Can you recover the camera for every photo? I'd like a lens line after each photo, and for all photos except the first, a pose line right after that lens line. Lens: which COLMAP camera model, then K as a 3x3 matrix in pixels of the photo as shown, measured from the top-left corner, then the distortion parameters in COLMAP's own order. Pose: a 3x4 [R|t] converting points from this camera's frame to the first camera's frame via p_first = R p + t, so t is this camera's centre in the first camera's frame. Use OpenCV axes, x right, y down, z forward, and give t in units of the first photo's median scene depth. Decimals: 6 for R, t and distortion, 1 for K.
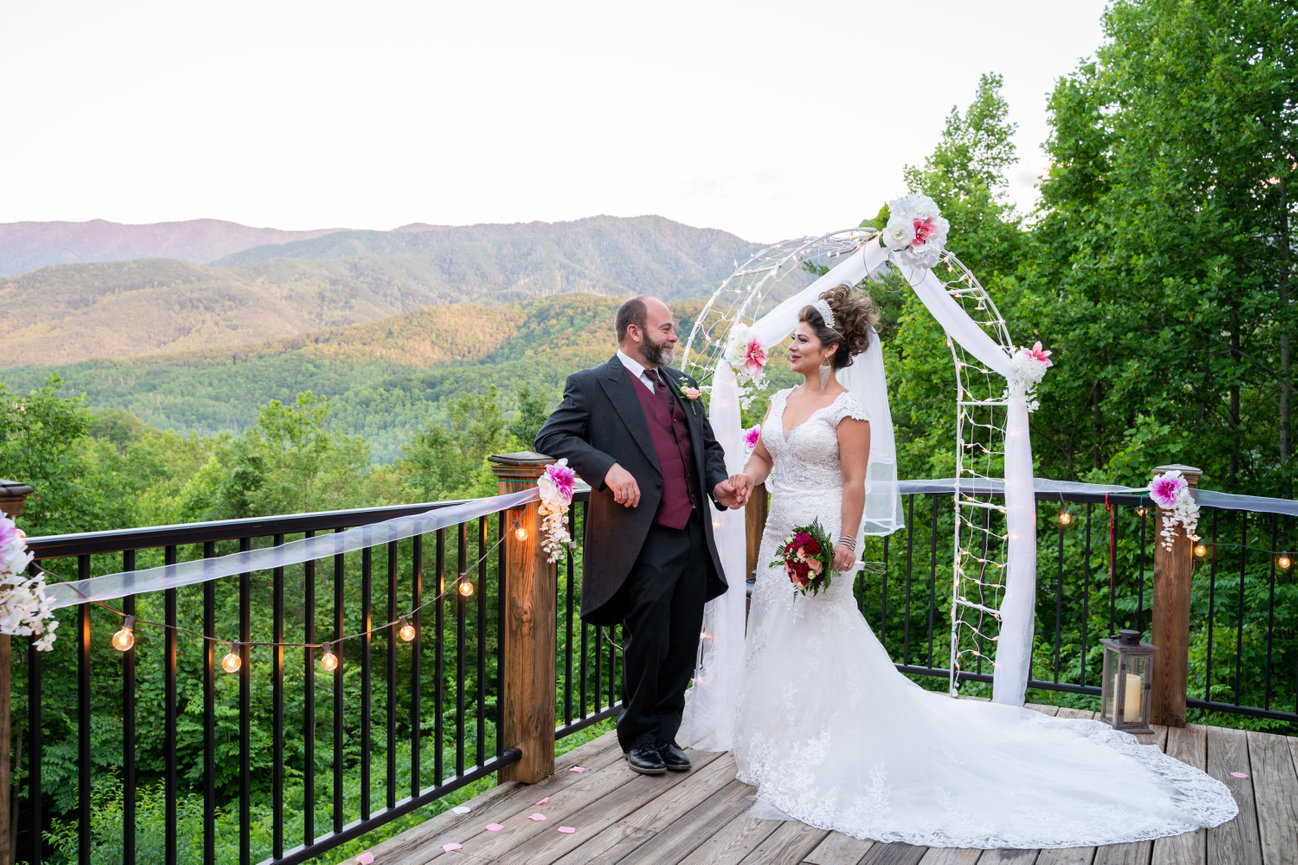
lens RADIAL K [[1218.0, 0, 654.6], [0, 1218.0, 418.7], [0, 0, 1]] dist [-0.000870, 0.000000]
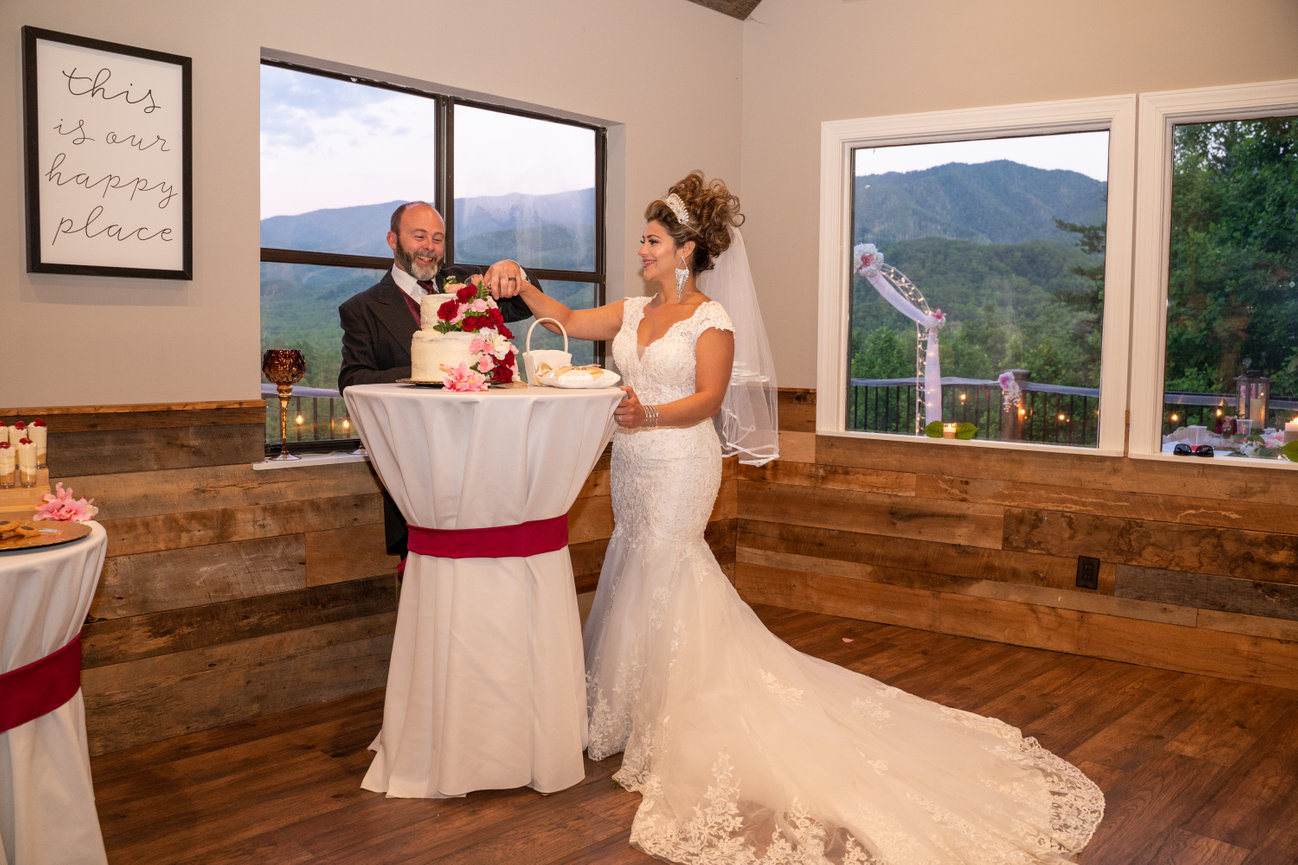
lens RADIAL K [[1114.8, 0, 648.9], [0, 1114.8, 430.7], [0, 0, 1]] dist [0.005835, 0.006459]
pose [[0.950480, 0.014214, -0.310461, 0.107560], [0.006657, 0.997793, 0.066063, 0.003715], [0.310715, -0.064859, 0.948288, -0.226890]]
